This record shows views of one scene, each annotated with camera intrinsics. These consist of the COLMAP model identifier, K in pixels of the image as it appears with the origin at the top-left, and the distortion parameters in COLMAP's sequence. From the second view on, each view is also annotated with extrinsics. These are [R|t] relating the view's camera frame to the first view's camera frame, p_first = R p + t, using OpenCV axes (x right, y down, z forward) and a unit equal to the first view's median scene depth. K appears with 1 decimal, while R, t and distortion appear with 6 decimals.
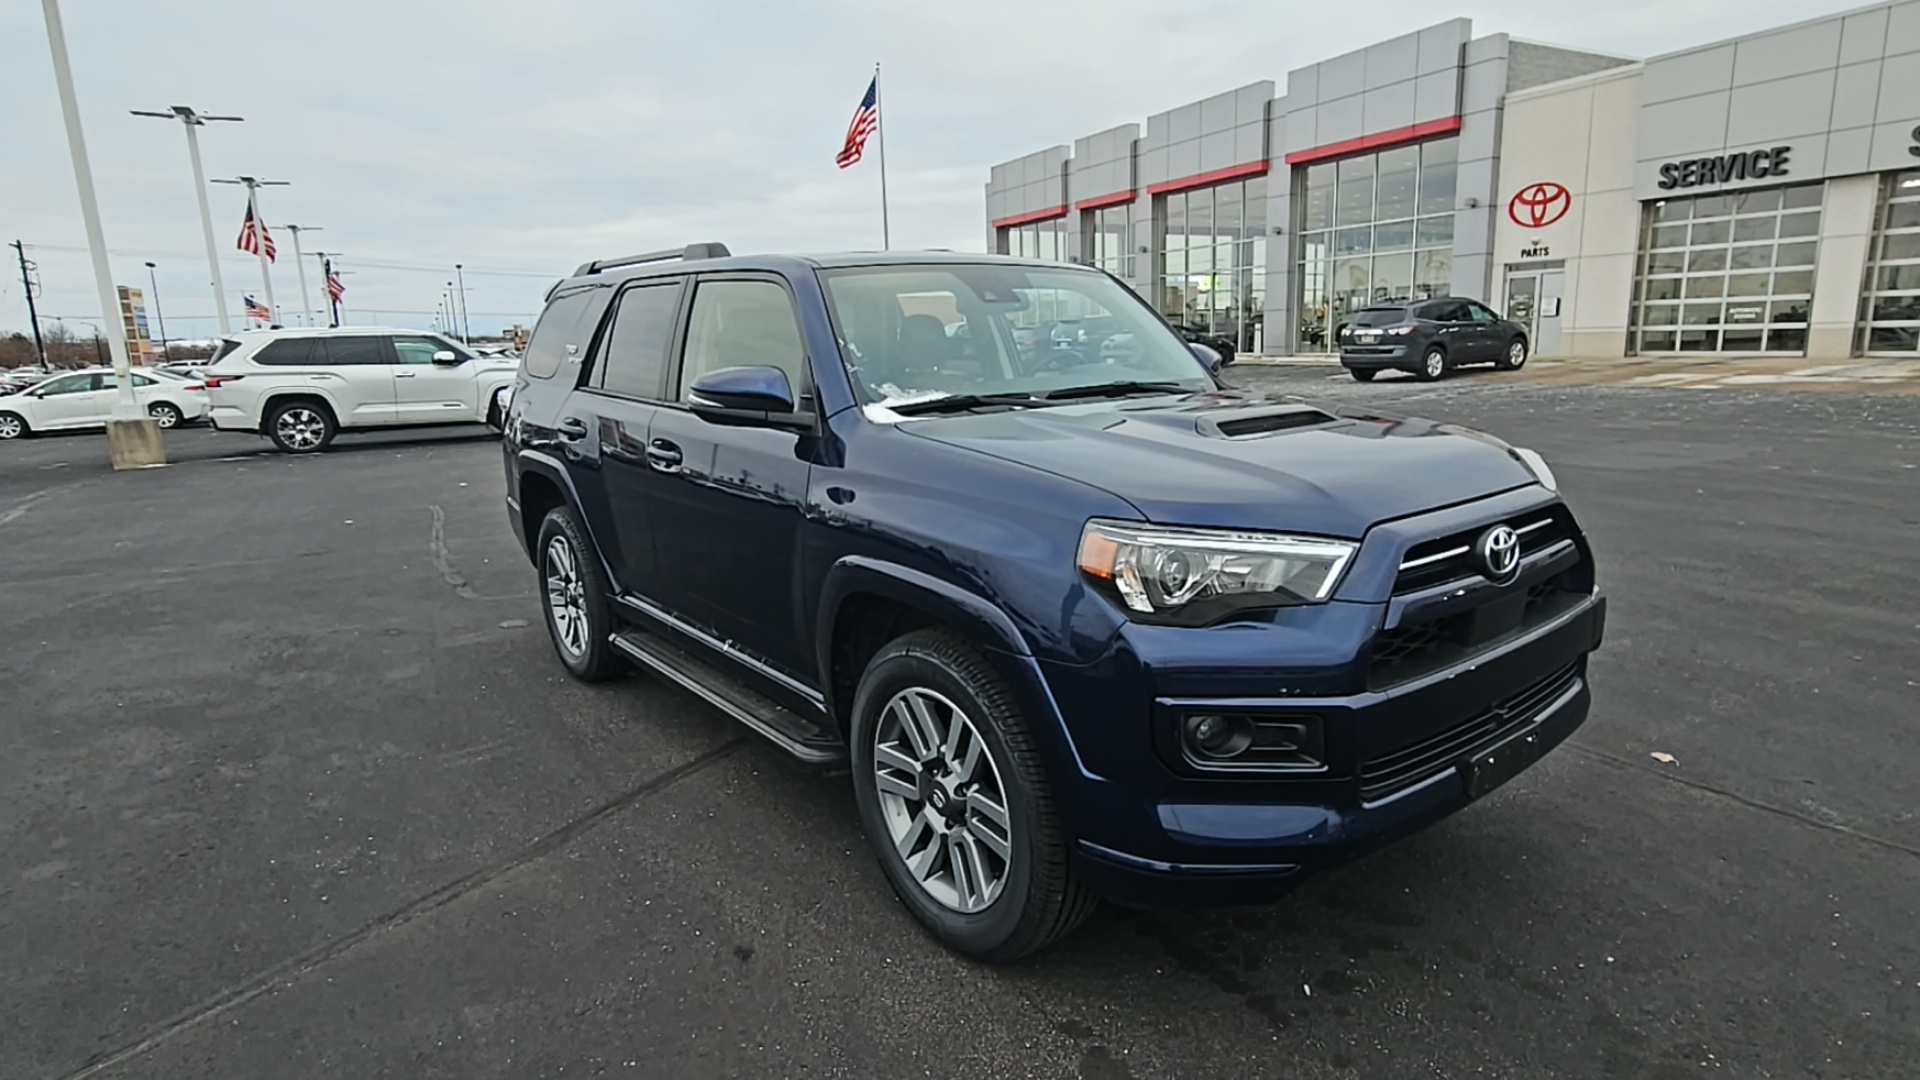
lens RADIAL K [[1021.0, 0, 983.5], [0, 1021.0, 543.4], [0, 0, 1]] dist [0.006203, -0.003150]
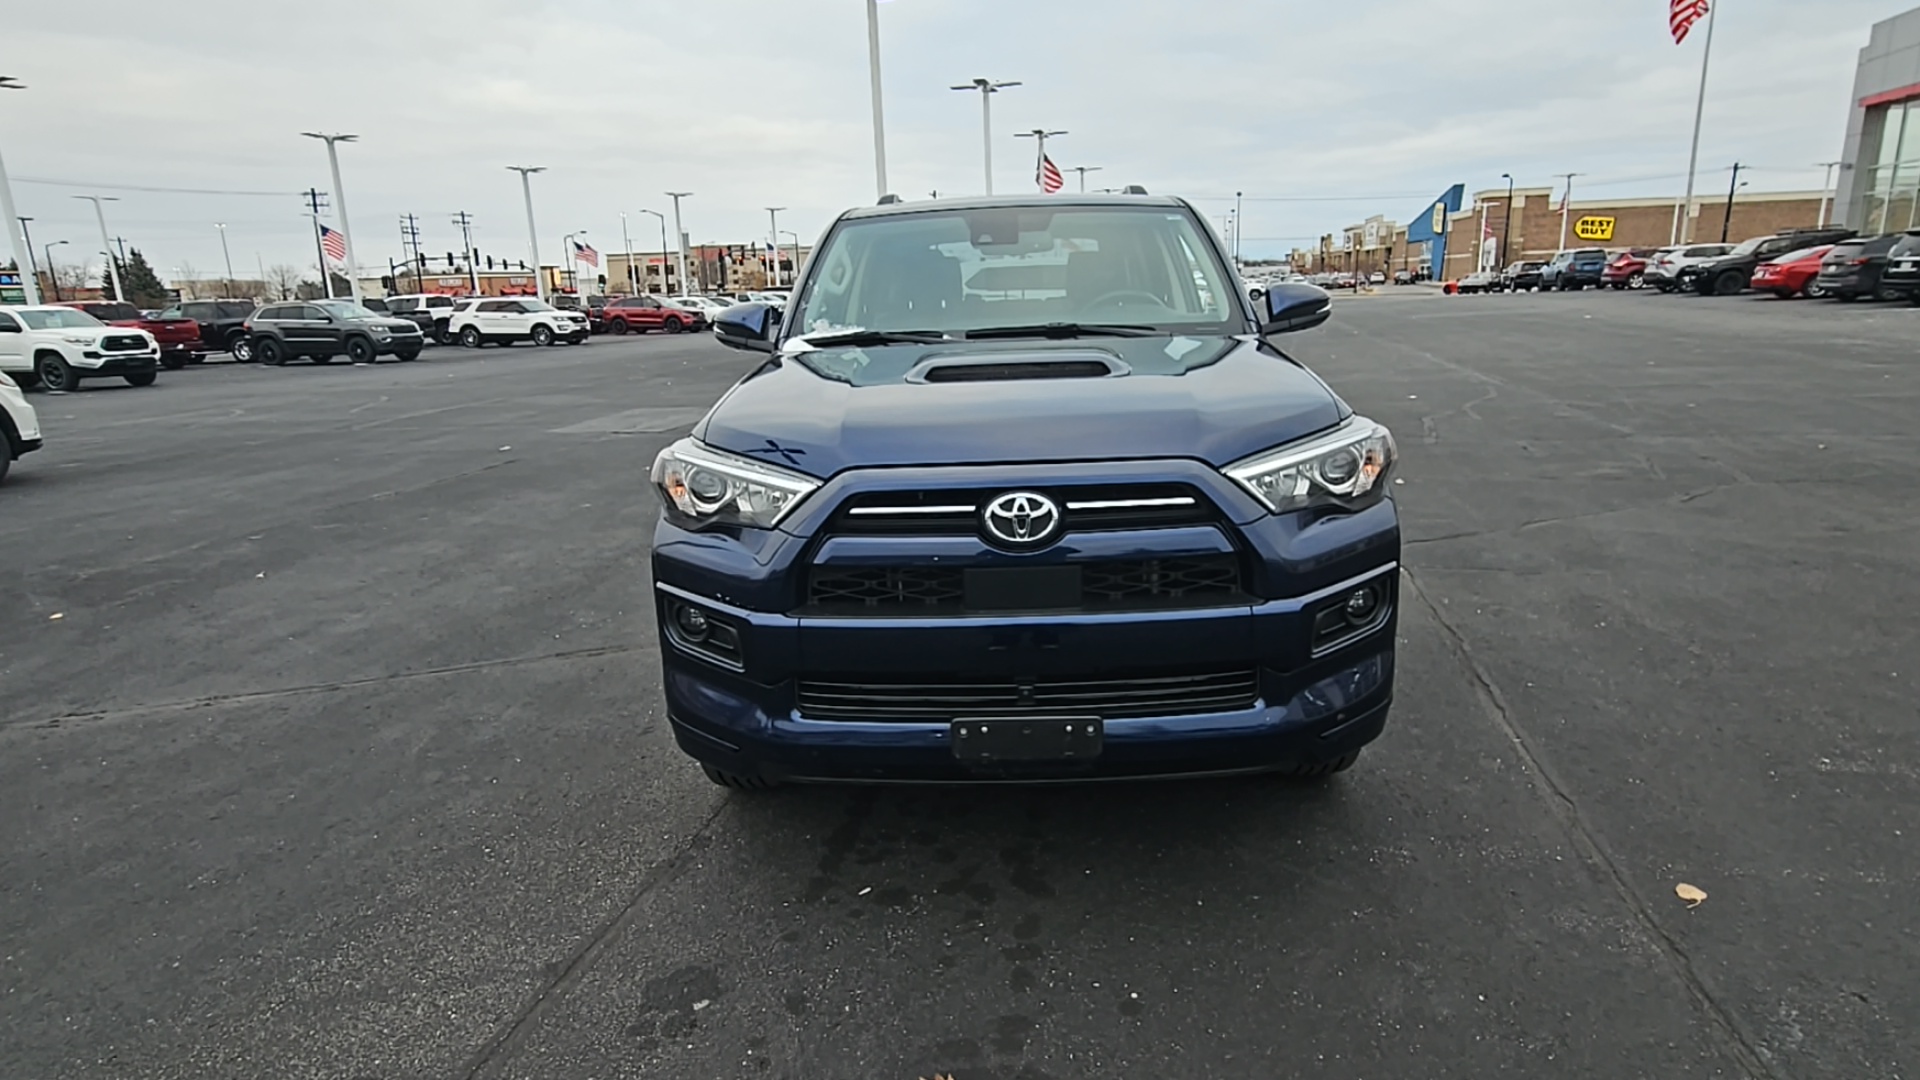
lens RADIAL K [[1021.0, 0, 983.5], [0, 1021.0, 543.4], [0, 0, 1]] dist [0.006203, -0.003150]
pose [[0.764487, 0.164796, -0.623220, 0.143176], [-0.119863, 0.986251, 0.113759, -0.009654], [0.633398, -0.012266, 0.773729, 0.033196]]
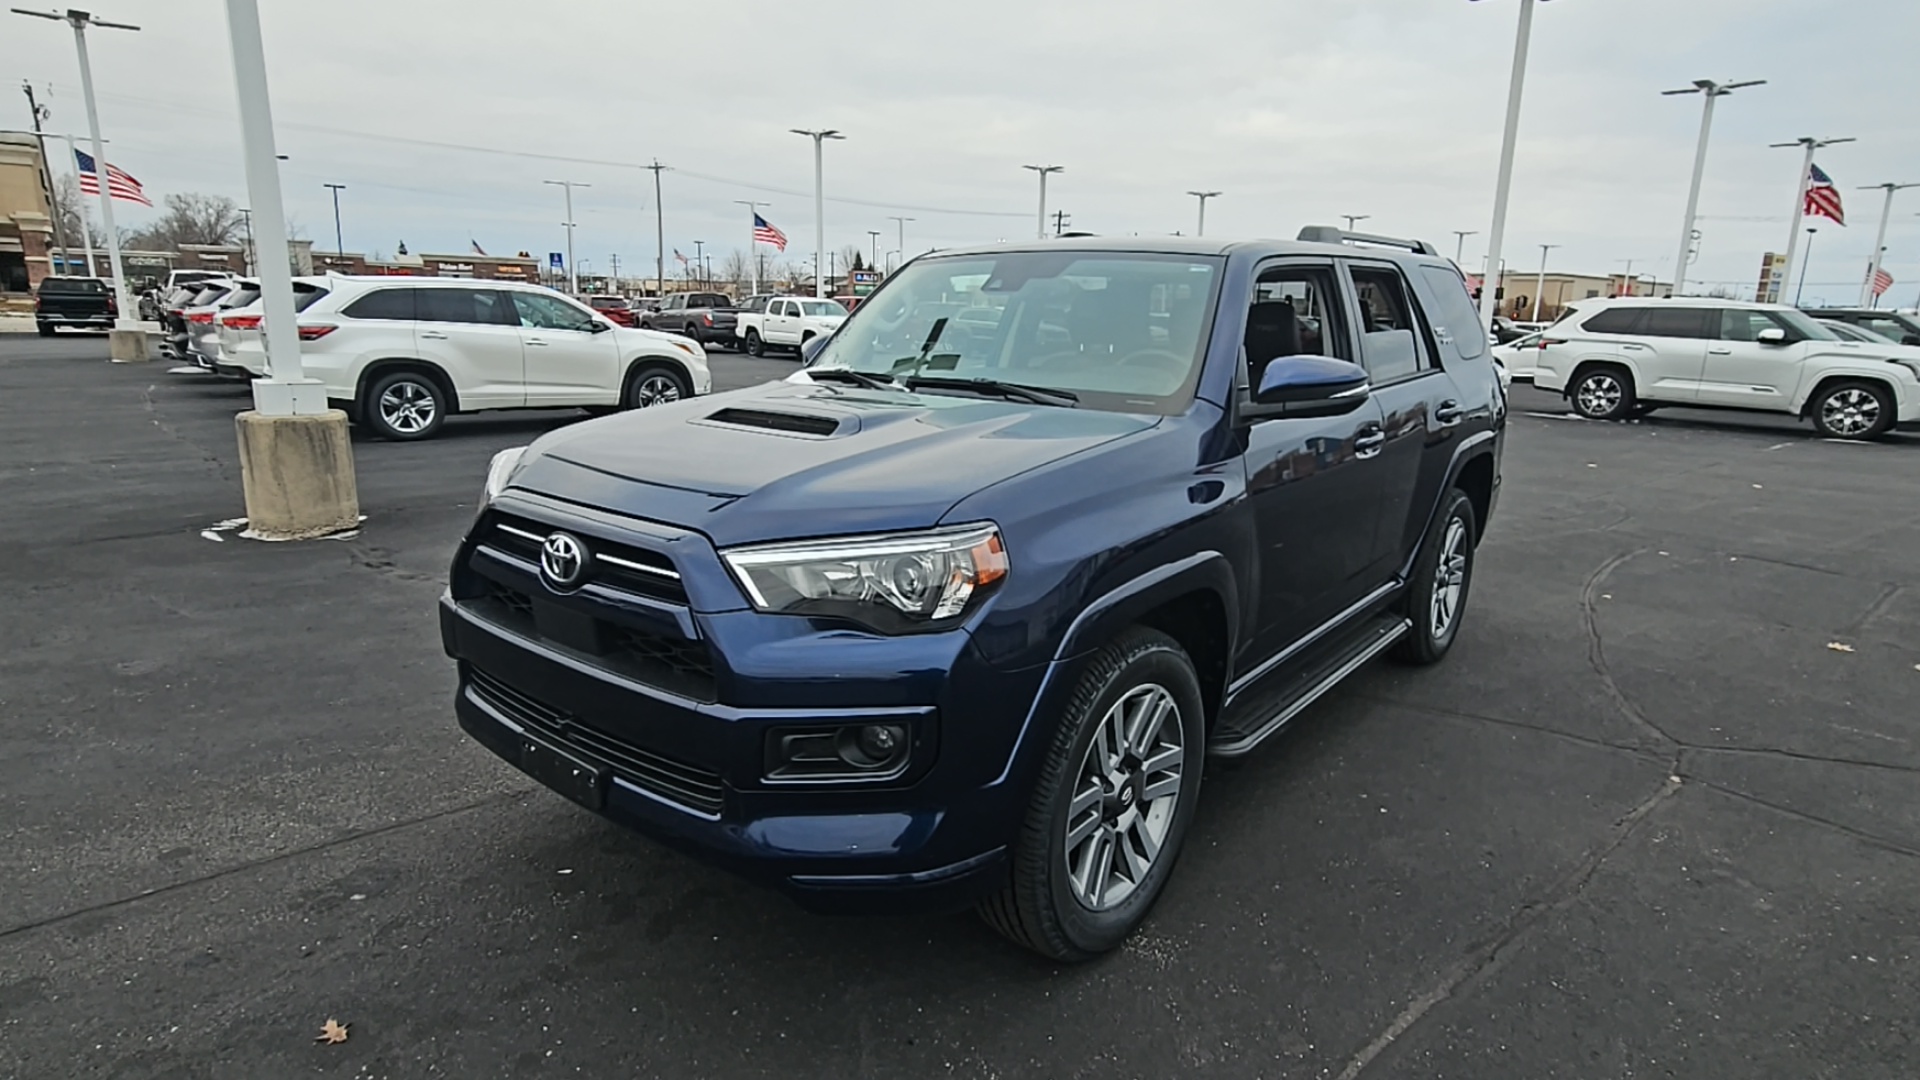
lens RADIAL K [[1021.0, 0, 983.5], [0, 1021.0, 543.4], [0, 0, 1]] dist [0.006203, -0.003150]
pose [[0.232369, 0.254982, -0.938610, 0.202453], [-0.225256, 0.952896, 0.203097, -0.039536], [0.946184, 0.164234, 0.278860, 0.148014]]
